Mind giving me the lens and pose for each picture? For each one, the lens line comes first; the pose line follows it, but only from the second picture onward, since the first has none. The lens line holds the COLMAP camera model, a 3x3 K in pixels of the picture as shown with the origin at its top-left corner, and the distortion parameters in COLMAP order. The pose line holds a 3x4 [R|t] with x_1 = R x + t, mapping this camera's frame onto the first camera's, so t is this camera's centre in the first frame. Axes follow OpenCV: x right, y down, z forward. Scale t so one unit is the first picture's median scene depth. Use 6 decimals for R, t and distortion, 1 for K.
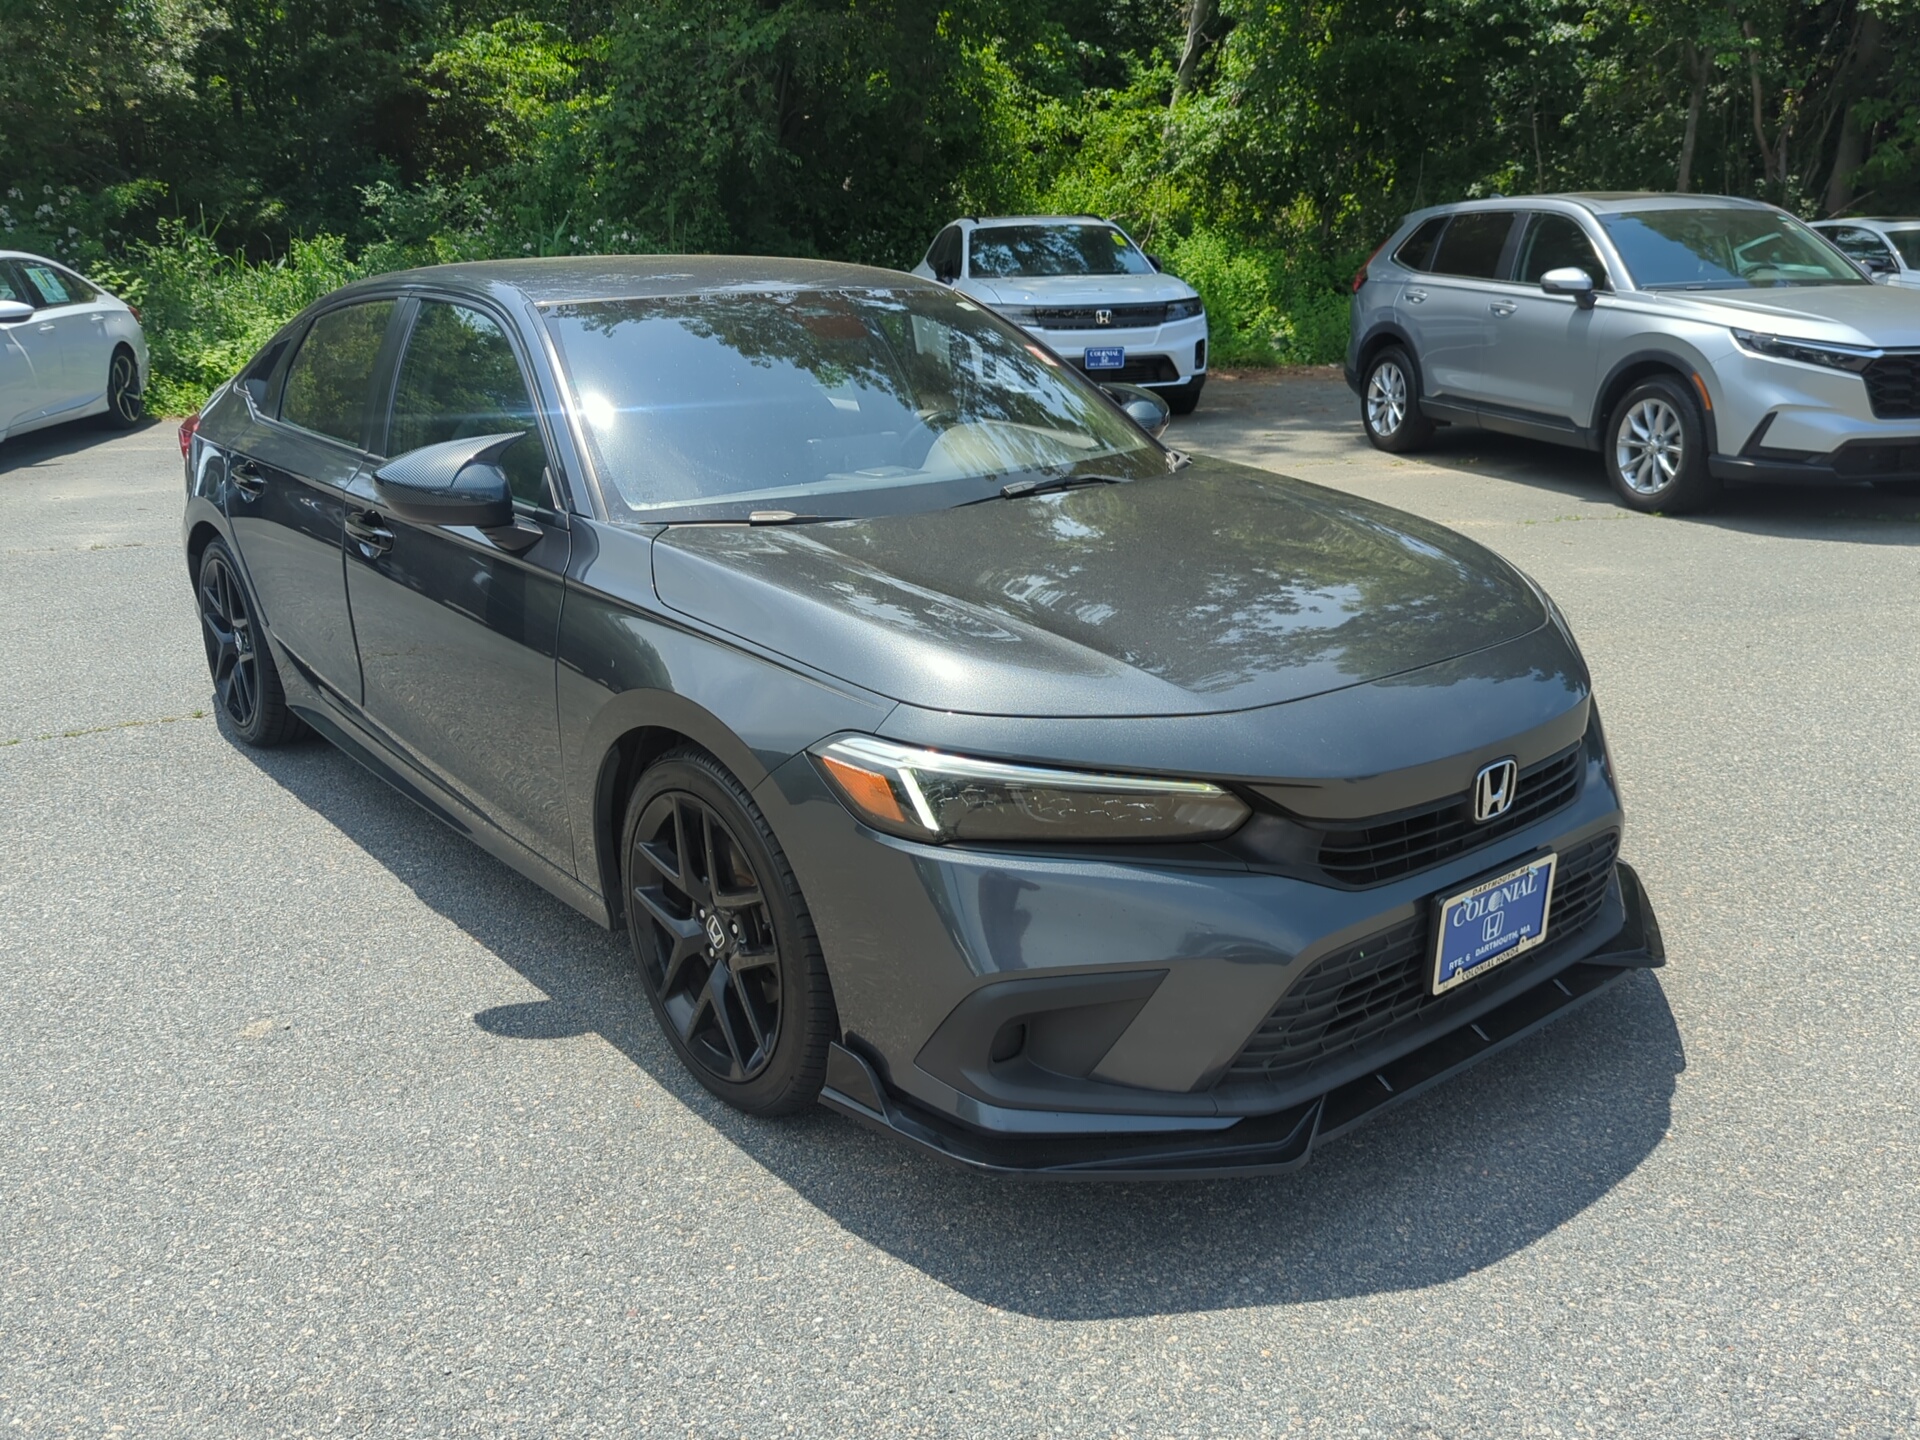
lens RADIAL K [[1560.7, 0, 972.3], [0, 1560.7, 708.0], [0, 0, 1]] dist [0.051066, -0.045453]
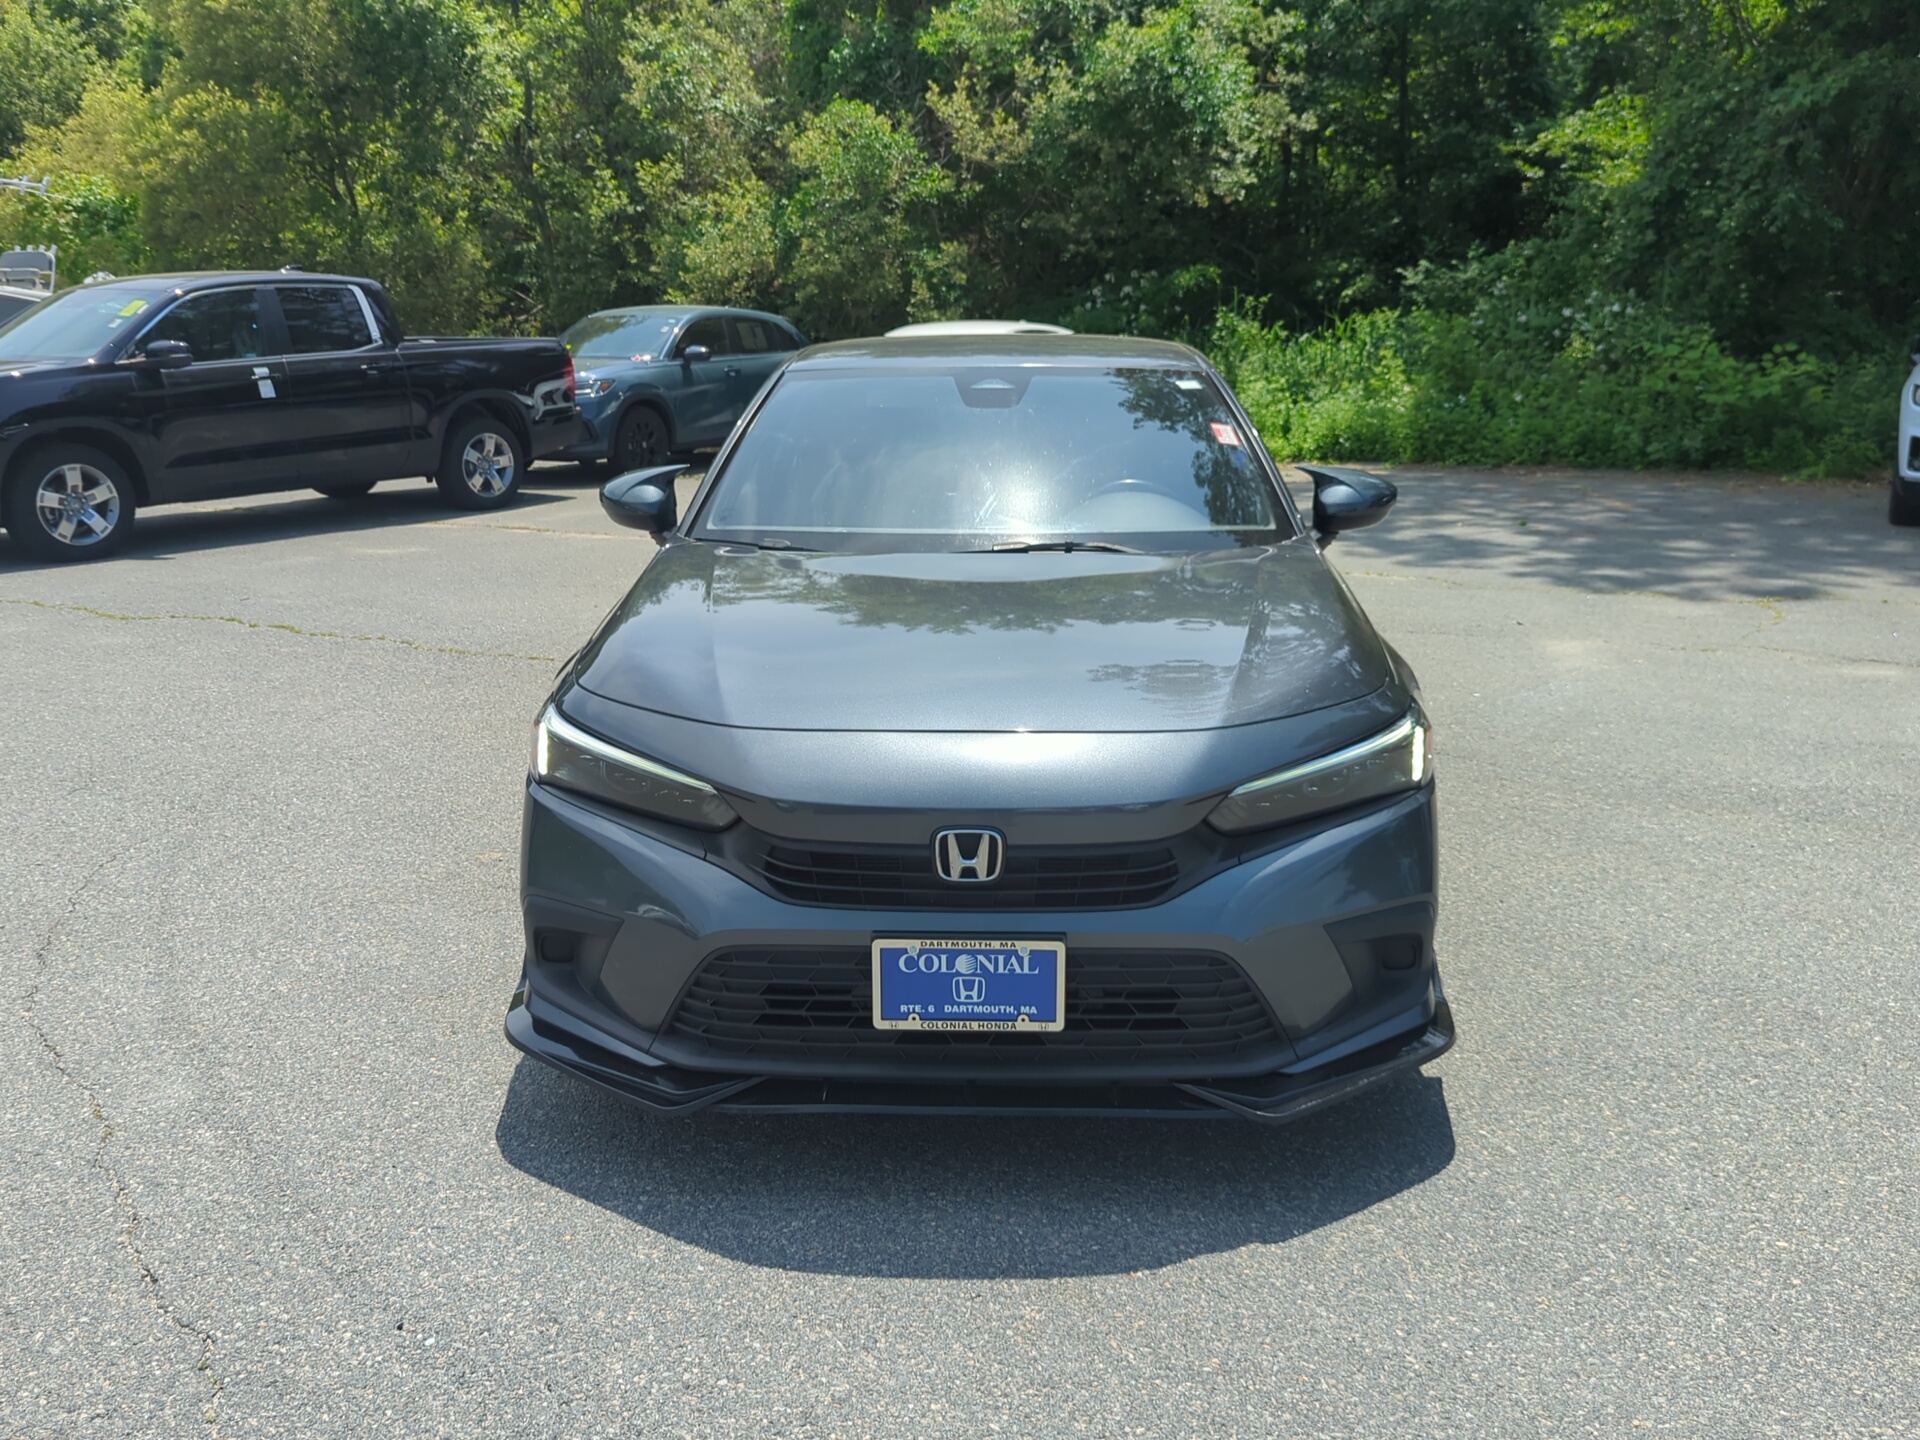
lens RADIAL K [[1560.7, 0, 1000.7], [0, 1560.7, 699.9], [0, 0, 1]] dist [0.051066, -0.045453]
pose [[0.748379, 0.160087, -0.643663, 1.000830], [-0.188978, 0.981677, 0.024432, -0.078635], [0.635780, 0.103354, 0.764919, 0.210464]]
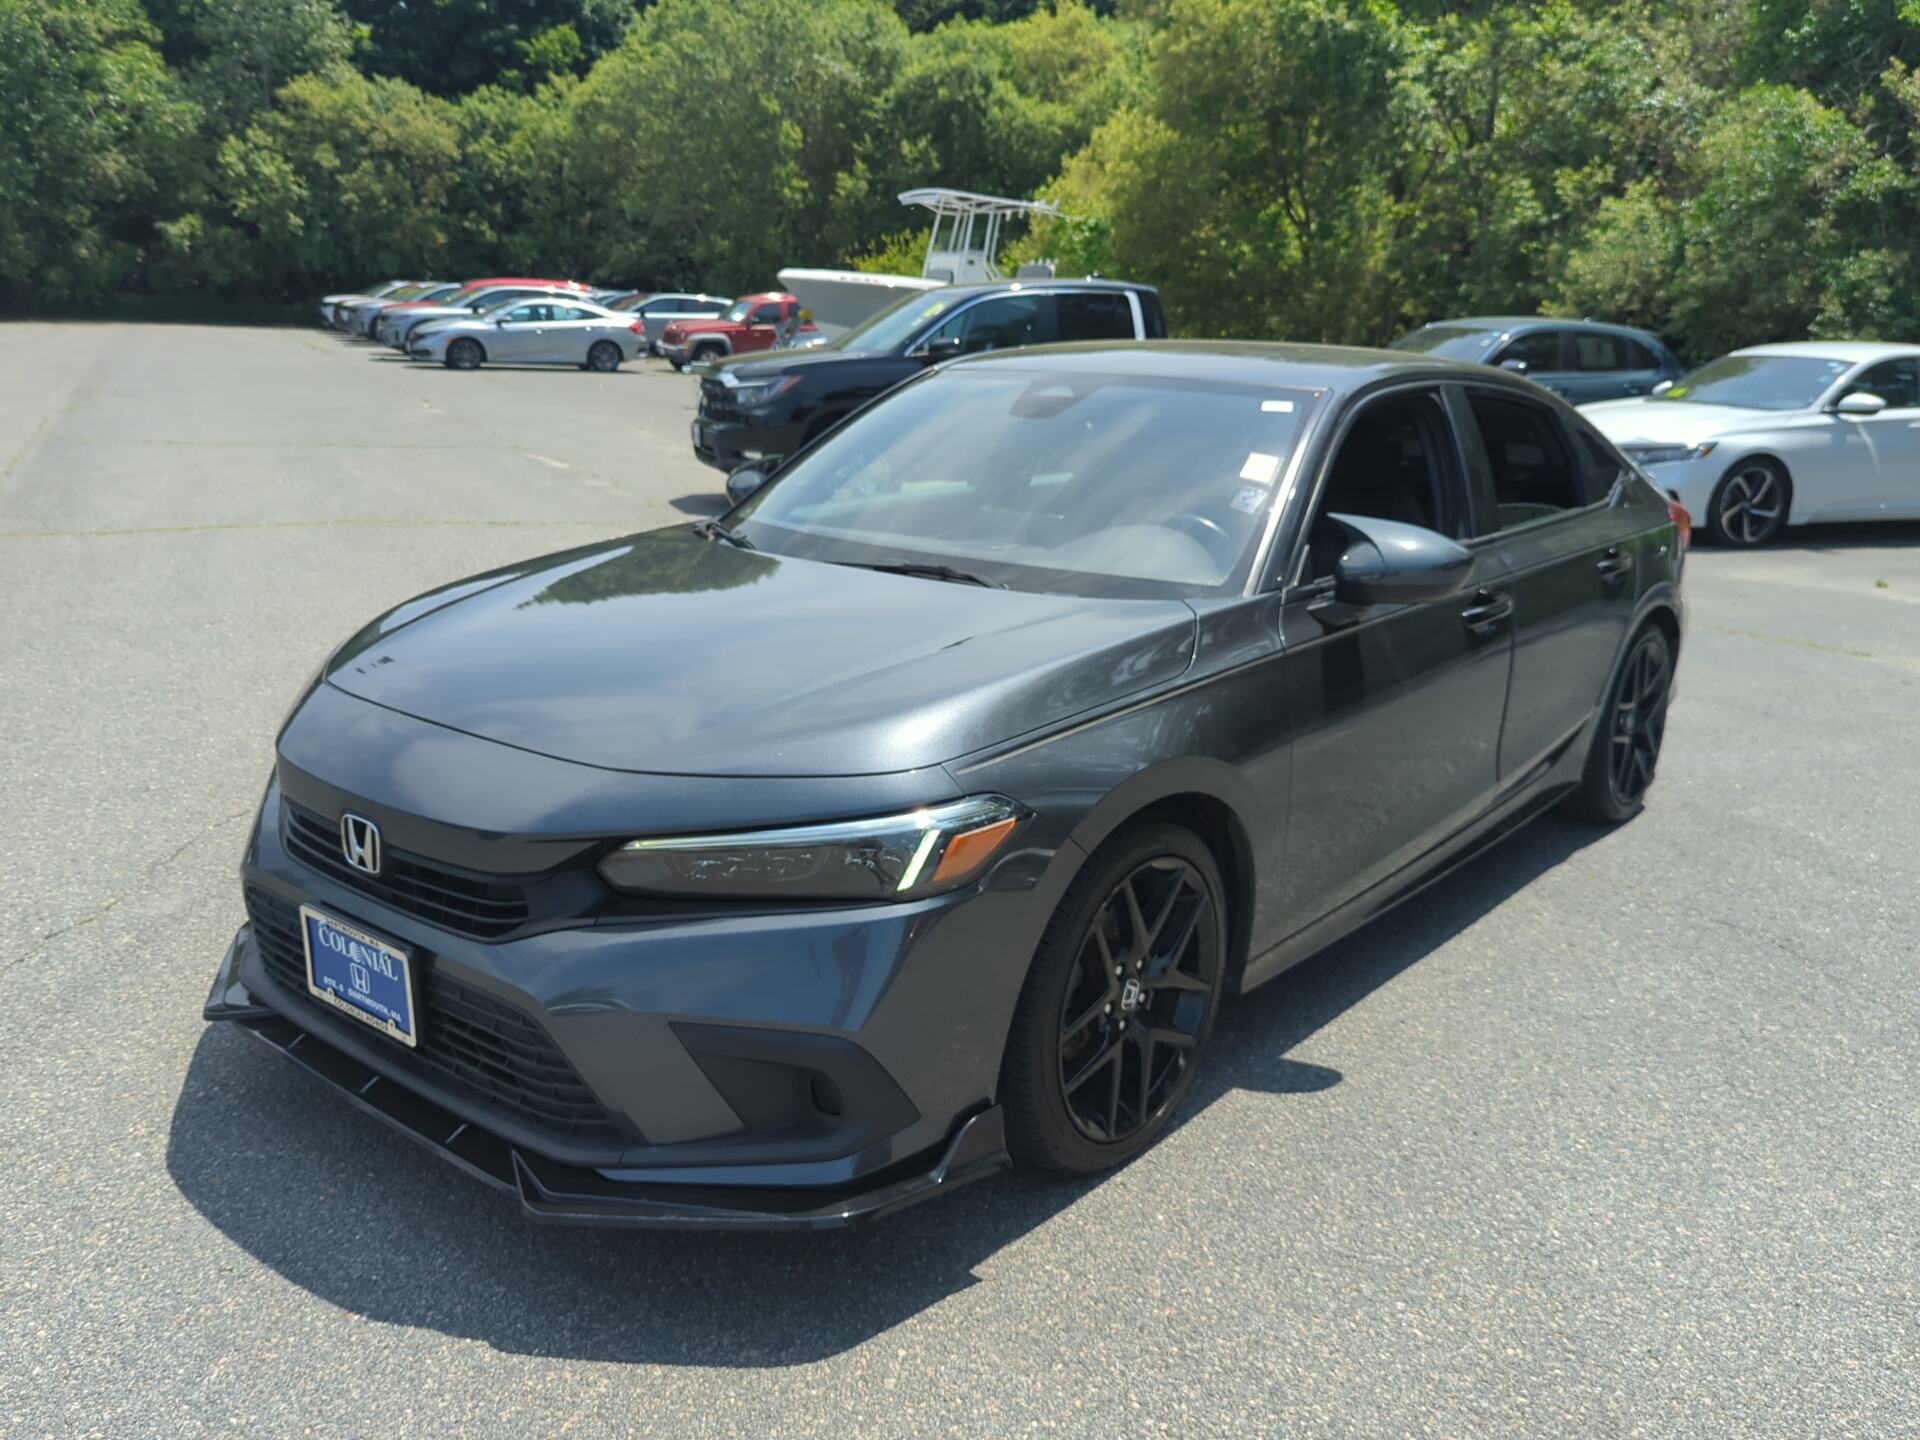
lens RADIAL K [[1548.3, 0, 968.8], [0, 1548.3, 715.1], [0, 0, 1]] dist [0.019368, 0.013307]
pose [[0.200031, 0.253088, -0.946538, 1.344839], [-0.305039, 0.934137, 0.185308, -0.332035], [0.931096, 0.251664, 0.264058, 1.081228]]
